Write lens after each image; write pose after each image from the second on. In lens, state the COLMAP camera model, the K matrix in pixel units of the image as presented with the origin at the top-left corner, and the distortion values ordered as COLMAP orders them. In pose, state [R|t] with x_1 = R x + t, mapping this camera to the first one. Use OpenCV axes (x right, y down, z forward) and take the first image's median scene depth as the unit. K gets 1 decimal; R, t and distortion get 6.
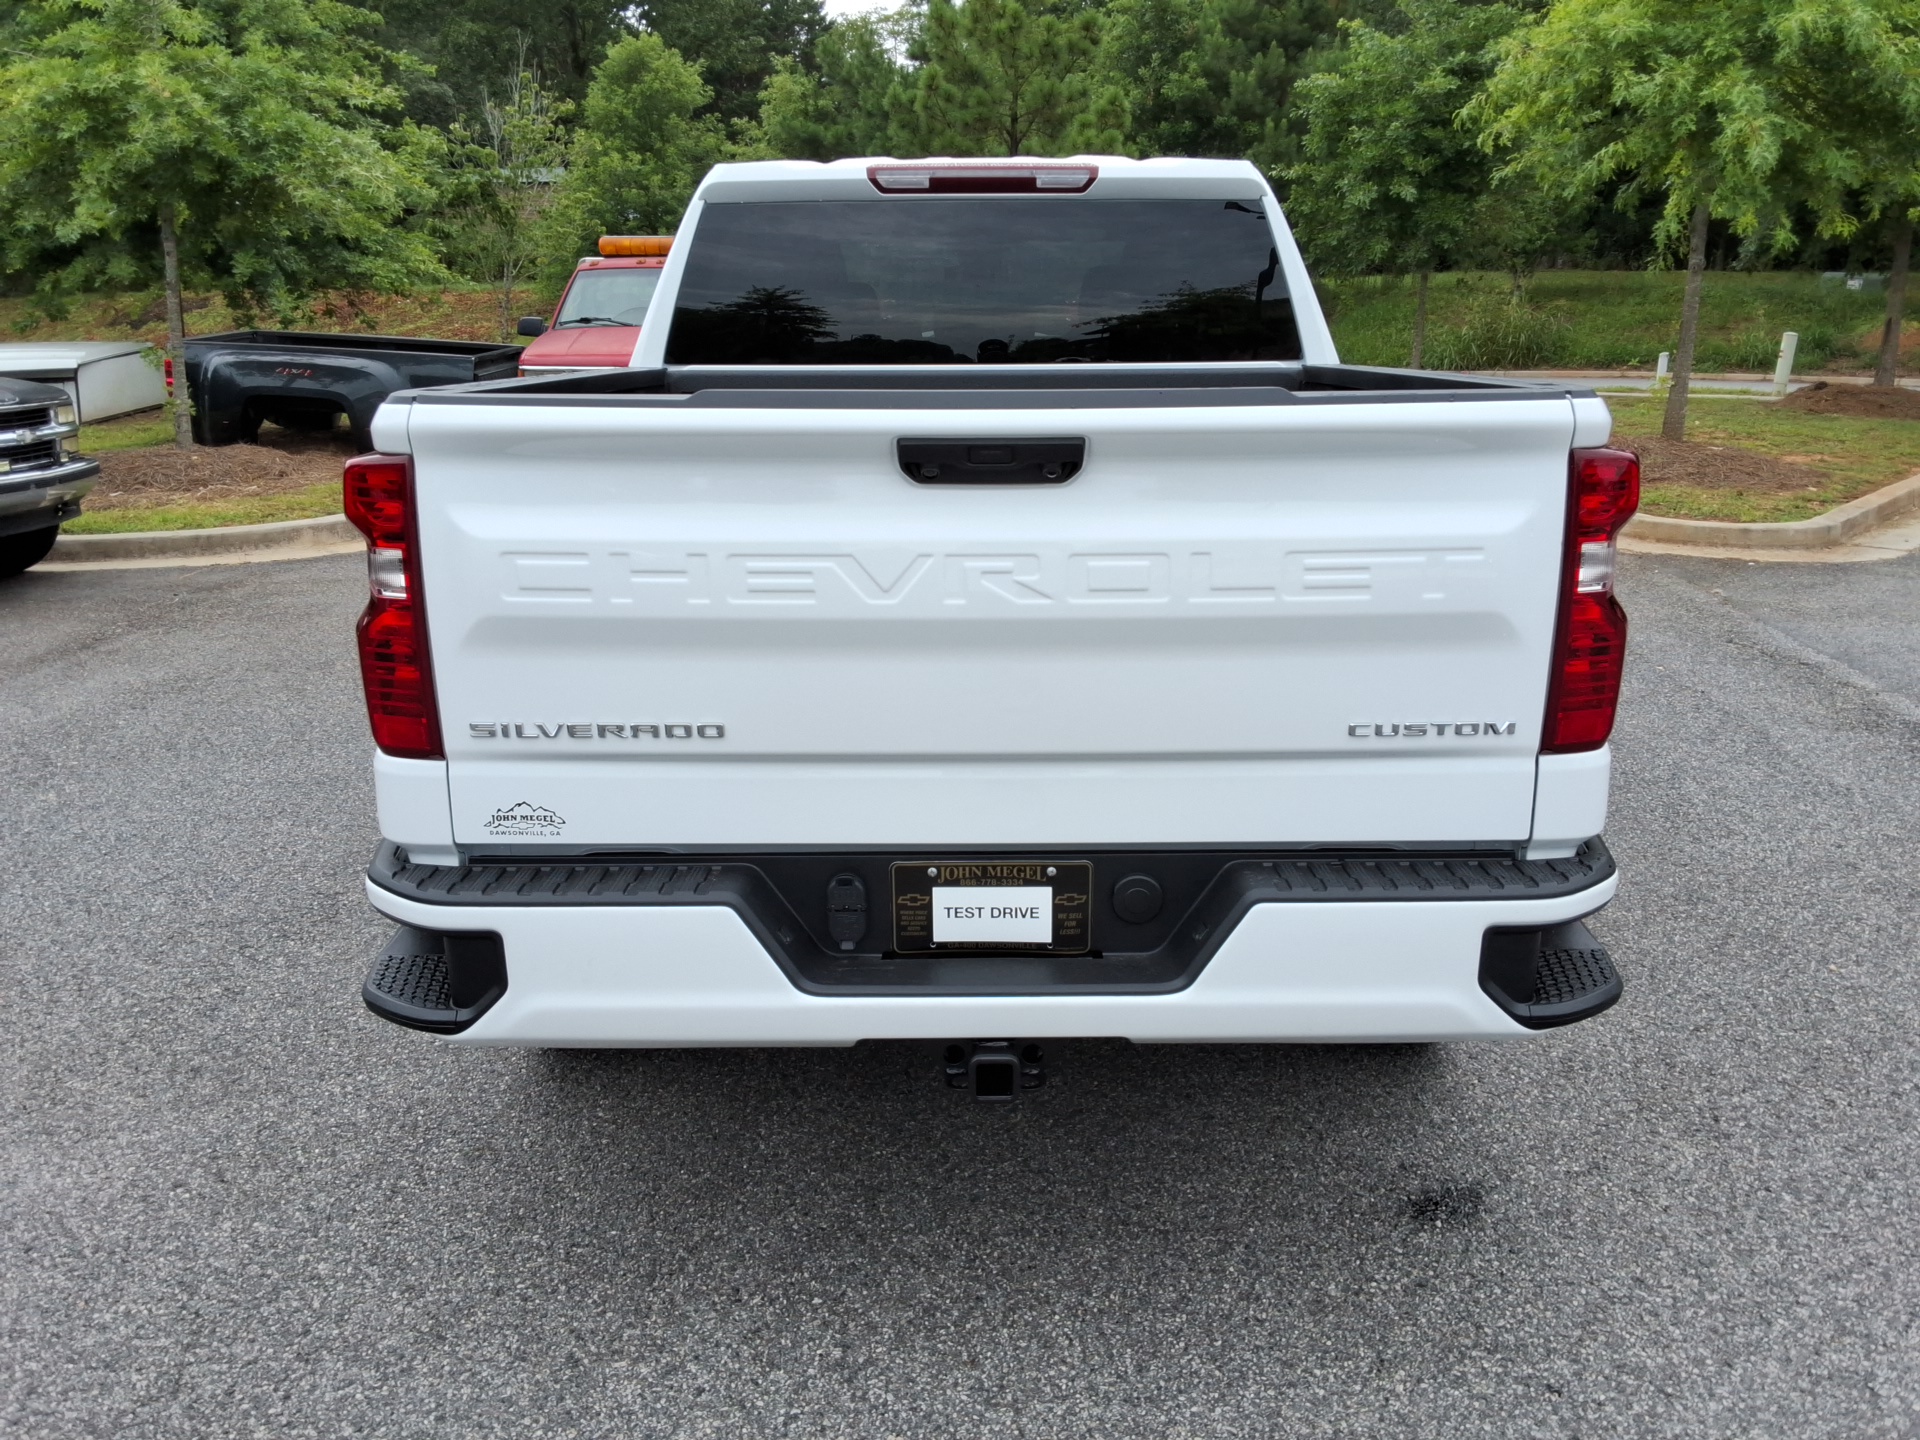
lens RADIAL K [[1523.0, 0, 967.2], [0, 1523.0, 721.0], [0, 0, 1]] dist [0.096490, -0.135411]
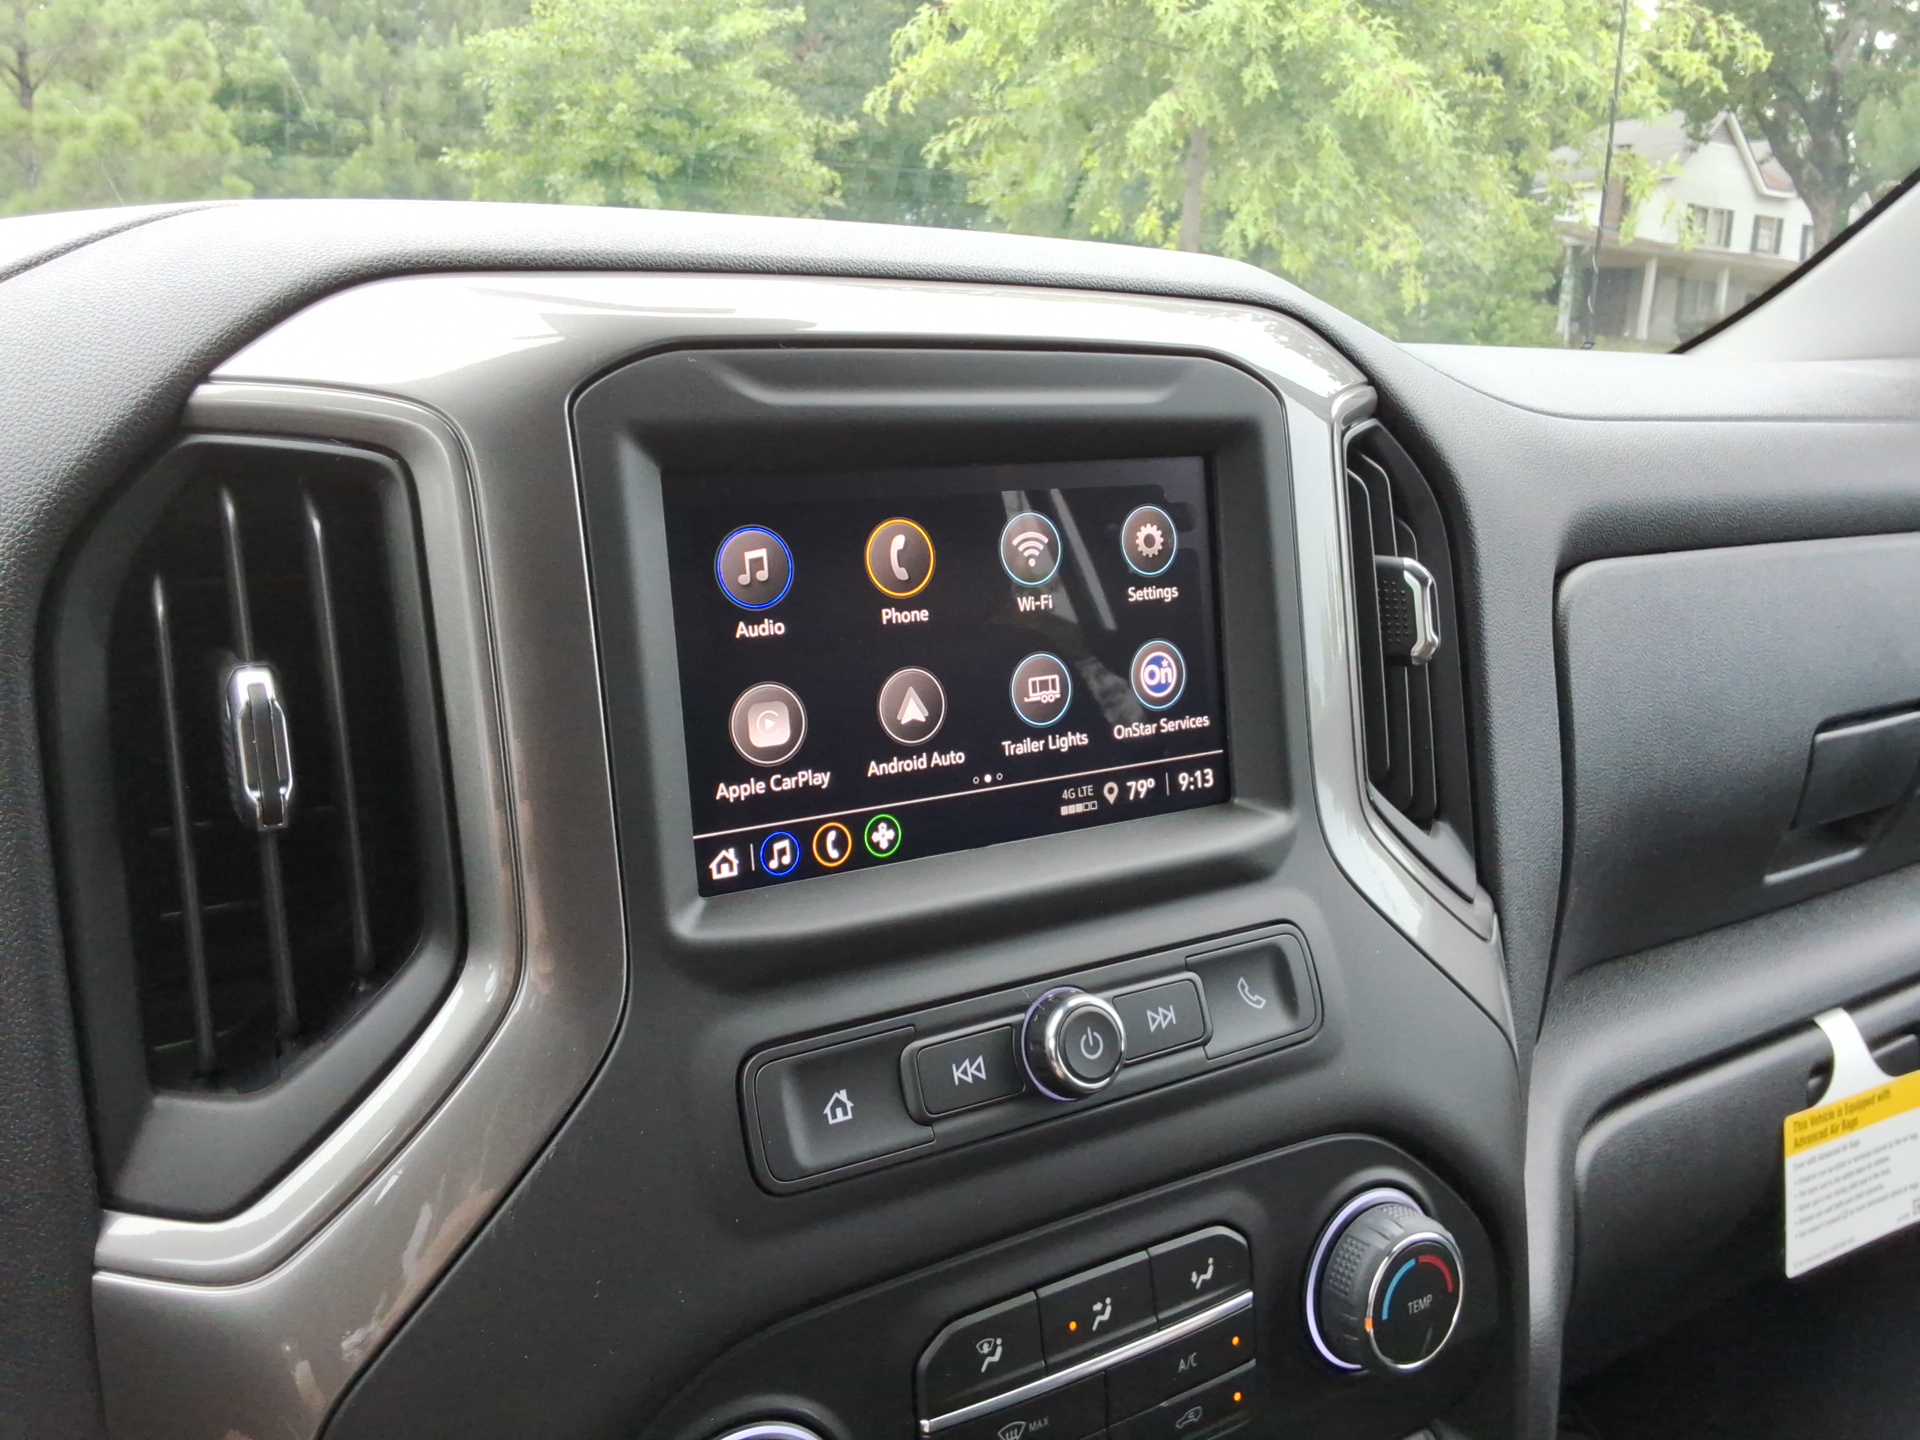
lens RADIAL K [[1558.1, 0, 985.1], [0, 1558.1, 712.5], [0, 0, 1]] dist [0.117918, -0.202718]
pose [[0.842974, -0.097384, 0.529066, -0.011379], [0.119580, 0.992794, -0.007789, -0.101306], [-0.524495, 0.069831, 0.848545, 0.412443]]
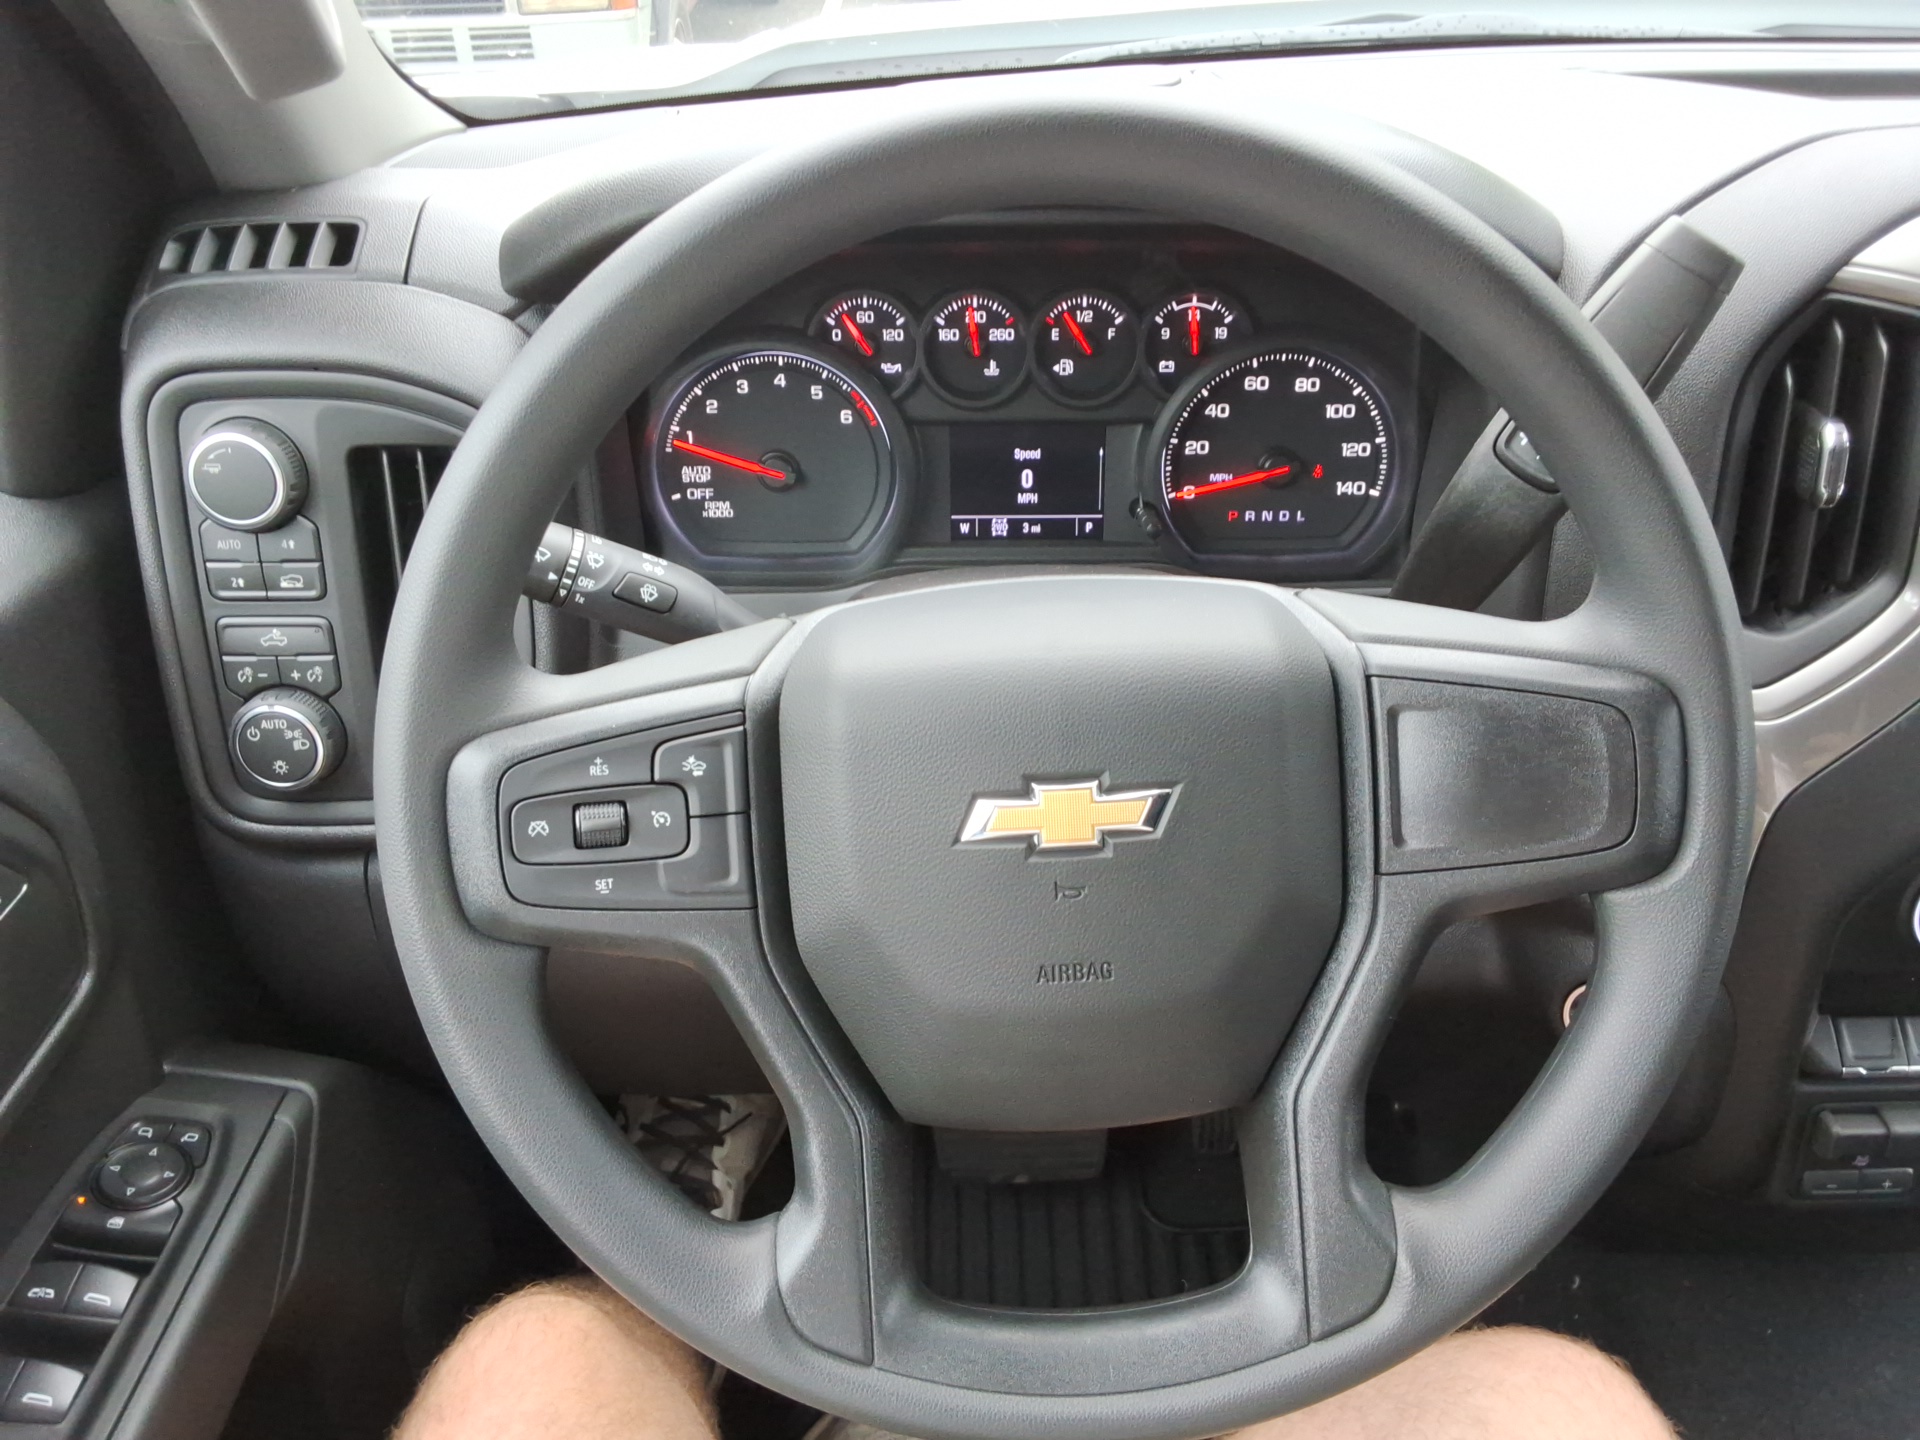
lens RADIAL K [[1558.1, 0, 985.1], [0, 1558.1, 712.5], [0, 0, 1]] dist [0.117918, -0.202718]
pose [[0.999757, -0.009737, 0.019772, -0.033193], [0.004191, 0.964727, 0.263219, -0.107473], [-0.021638, -0.263072, 0.964533, 0.392376]]
